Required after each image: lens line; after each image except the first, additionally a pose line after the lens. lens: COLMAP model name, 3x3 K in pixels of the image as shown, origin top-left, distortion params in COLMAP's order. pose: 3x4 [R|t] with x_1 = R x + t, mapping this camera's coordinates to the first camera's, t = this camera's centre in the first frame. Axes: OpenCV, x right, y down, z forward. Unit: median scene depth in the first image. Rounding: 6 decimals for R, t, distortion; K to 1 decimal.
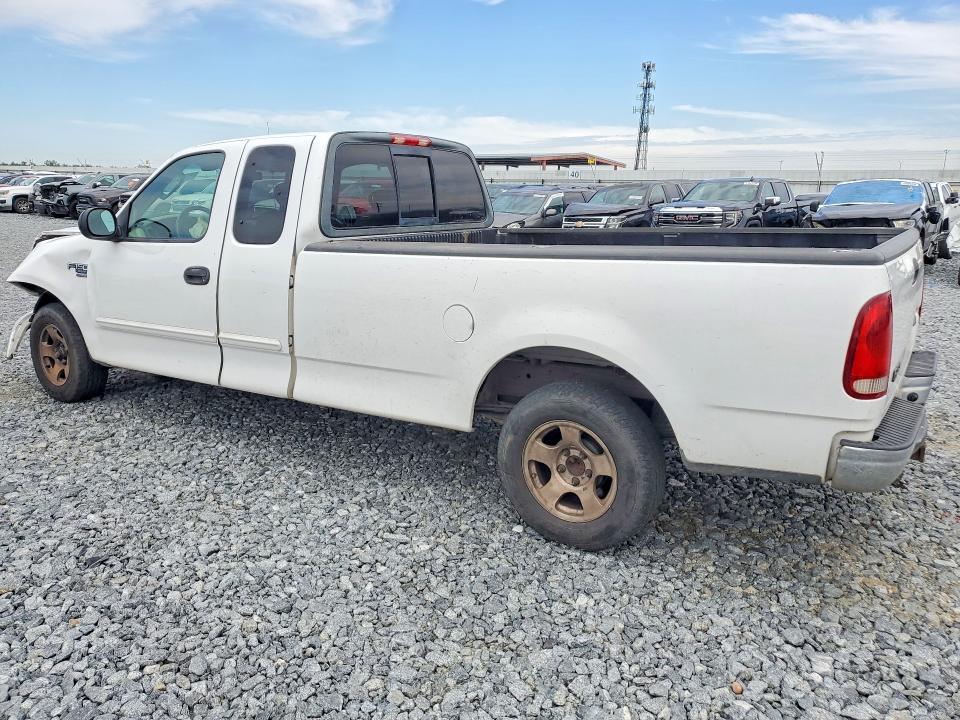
lens RADIAL K [[766.8, 0, 487.3], [0, 766.8, 359.6], [0, 0, 1]] dist [0.069384, -0.069645]
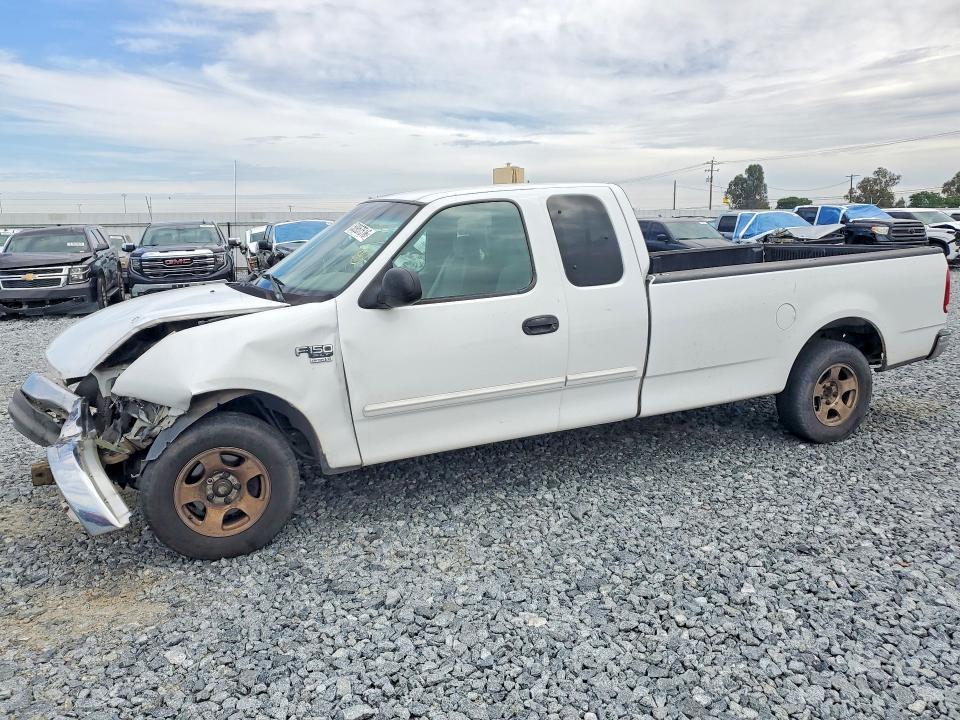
lens RADIAL K [[766.8, 0, 487.3], [0, 766.8, 359.6], [0, 0, 1]] dist [0.069384, -0.069645]
pose [[0.519667, -0.169165, 0.837454, -0.381633], [0.212349, 0.975018, 0.065183, -0.044335], [-0.827559, 0.143959, 0.542607, 0.165878]]
